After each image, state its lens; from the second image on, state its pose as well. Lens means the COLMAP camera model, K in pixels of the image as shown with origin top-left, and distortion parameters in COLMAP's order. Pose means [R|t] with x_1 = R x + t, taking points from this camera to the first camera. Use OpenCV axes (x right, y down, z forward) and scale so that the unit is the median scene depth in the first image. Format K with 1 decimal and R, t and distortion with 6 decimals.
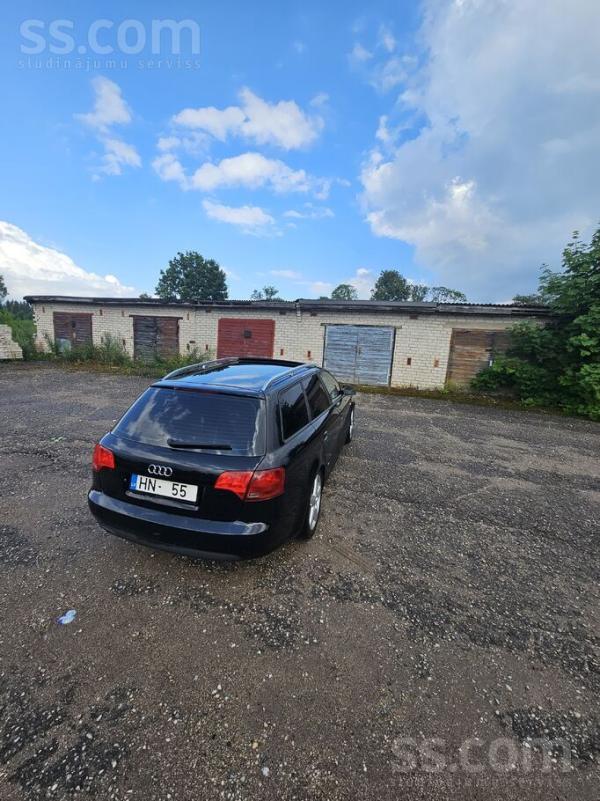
lens RADIAL K [[327.9, 0, 296.8], [0, 327.9, 399.7], [0, 0, 1]] dist [0.001799, 0.000552]
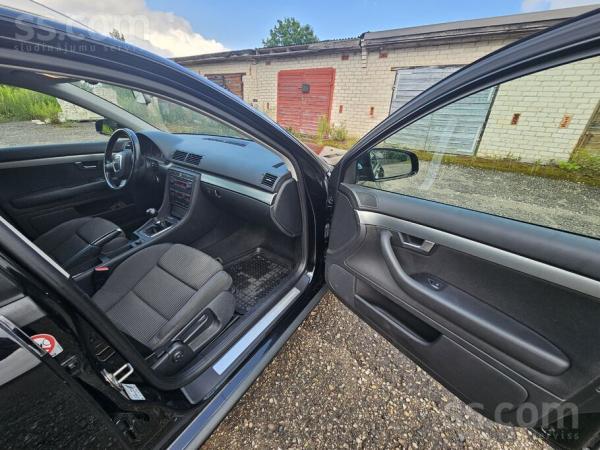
lens RADIAL K [[245.6, 0, 300.0], [0, 245.6, 225.0], [0, 0, 1]] dist [0.001799, 0.000552]
pose [[0.951361, 0.124009, -0.282017, 0.076094], [-0.049217, 0.964829, 0.258230, -0.011334], [0.304121, -0.231790, 0.924004, 0.299188]]
